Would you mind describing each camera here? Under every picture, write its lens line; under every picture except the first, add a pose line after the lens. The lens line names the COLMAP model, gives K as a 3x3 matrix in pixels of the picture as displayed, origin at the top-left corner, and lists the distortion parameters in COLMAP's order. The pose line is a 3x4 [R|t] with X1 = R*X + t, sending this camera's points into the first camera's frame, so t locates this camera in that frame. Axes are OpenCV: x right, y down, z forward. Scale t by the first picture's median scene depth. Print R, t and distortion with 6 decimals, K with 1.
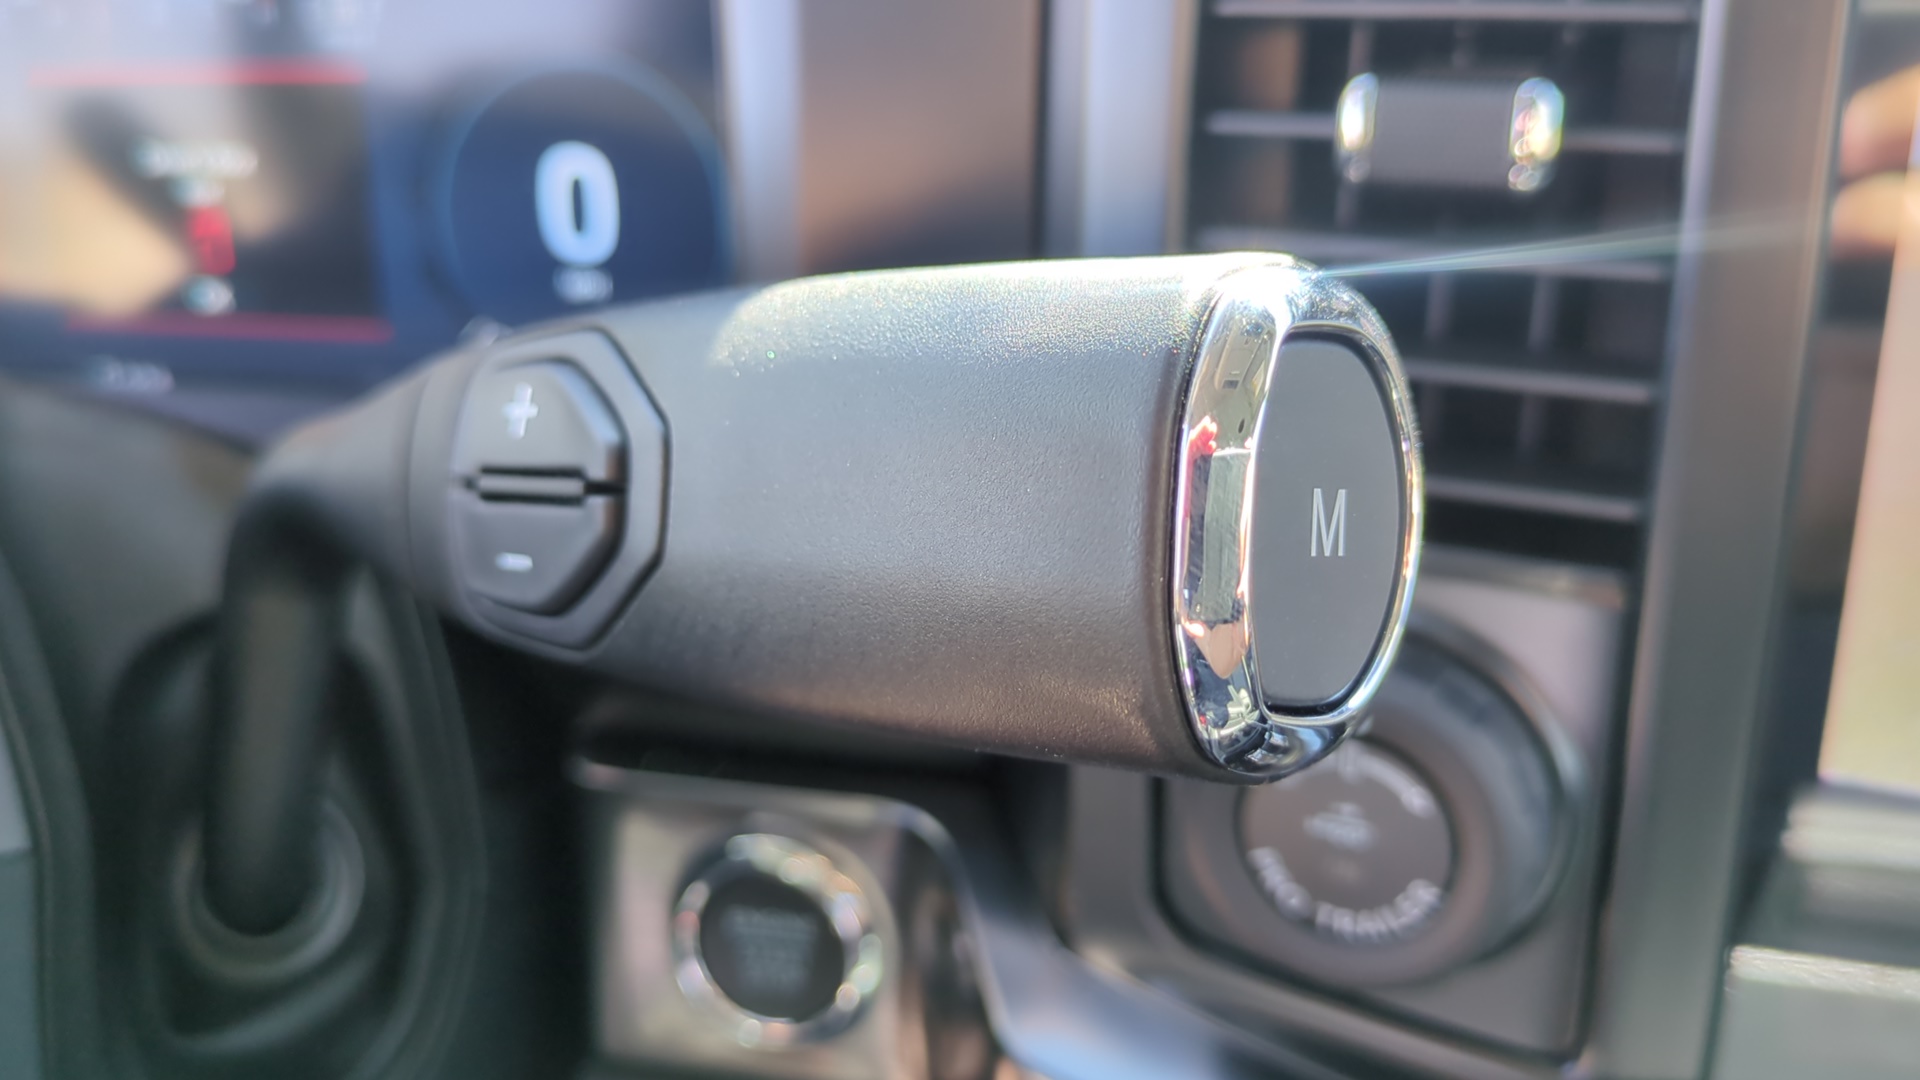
lens RADIAL K [[1657.2, 0, 973.6], [0, 1657.2, 532.7], [0, 0, 1]] dist [0.064414, -0.082975]
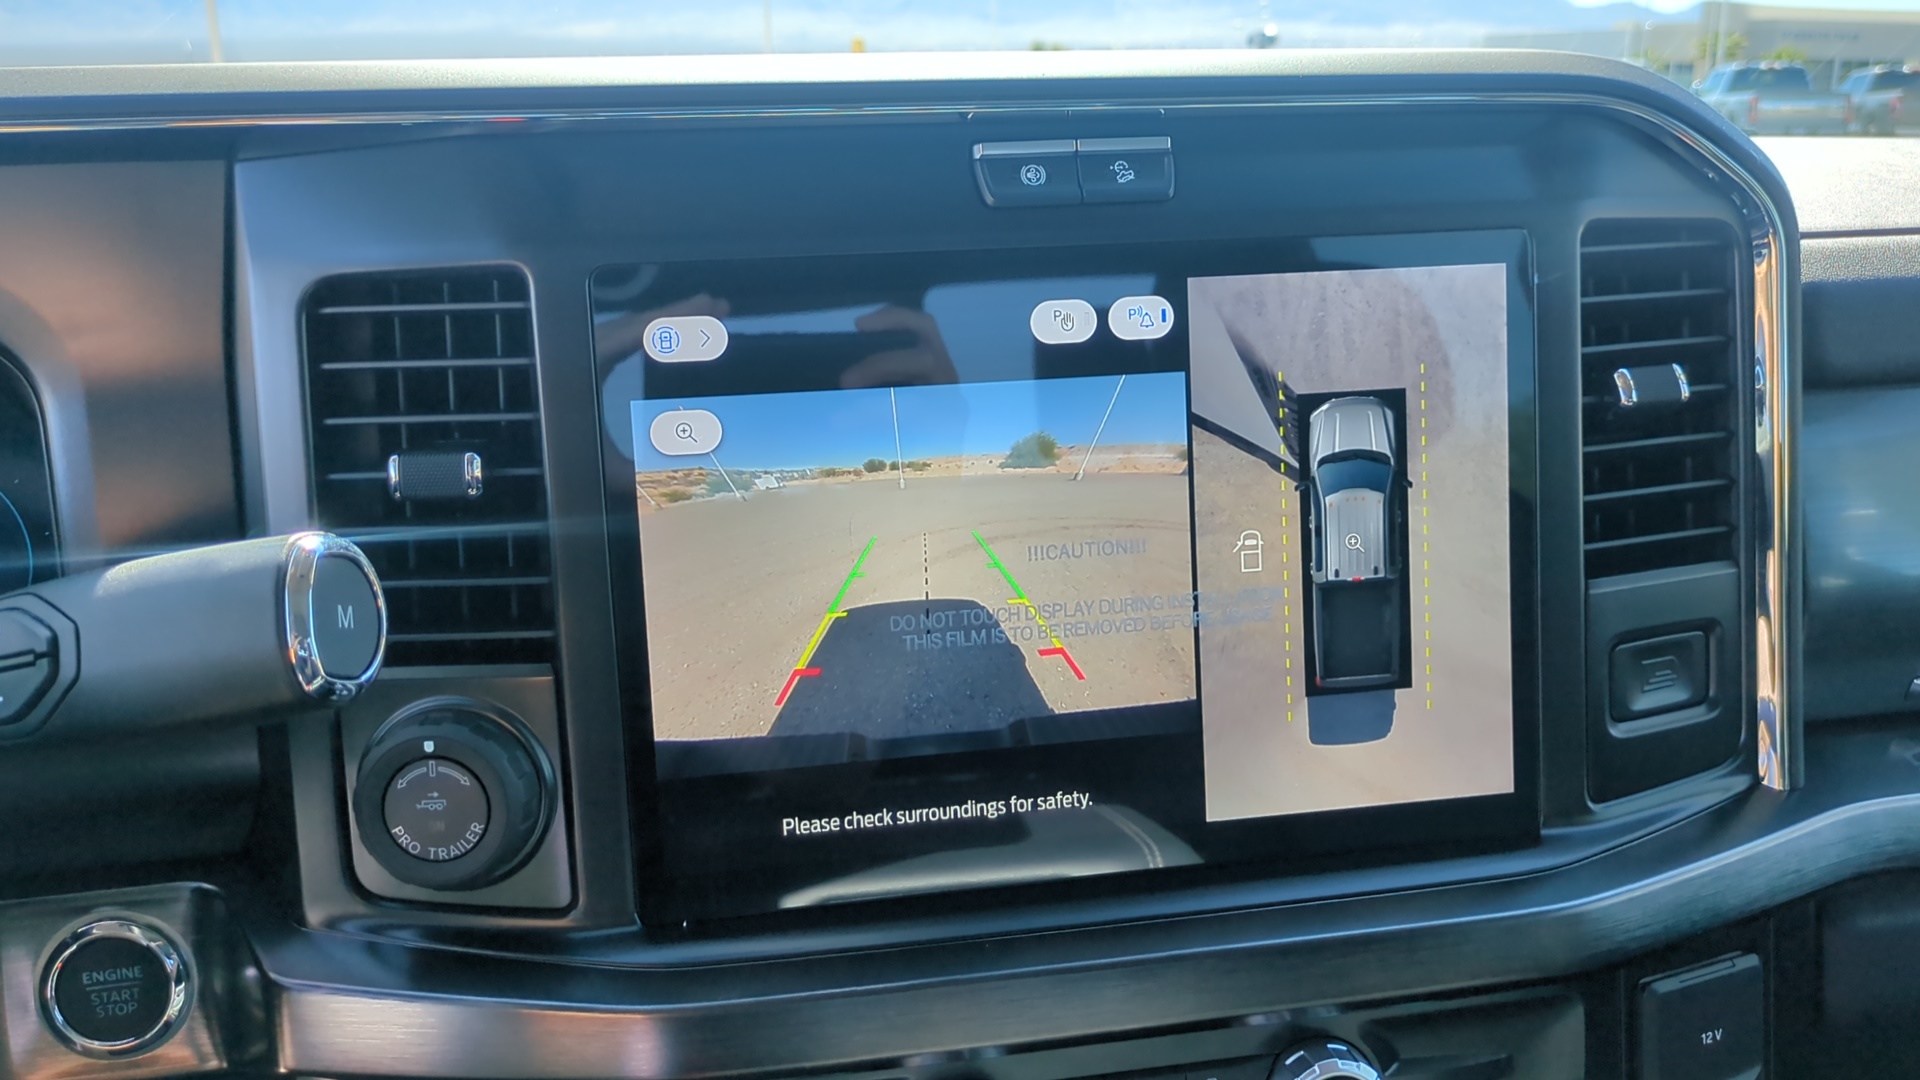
lens RADIAL K [[1657.2, 0, 973.6], [0, 1657.2, 532.7], [0, 0, 1]] dist [0.064414, -0.082975]
pose [[0.903895, -0.094534, 0.417178, -0.005851], [0.162877, 0.977869, -0.131316, 0.328628], [-0.395531, 0.186645, 0.899288, -1.697704]]
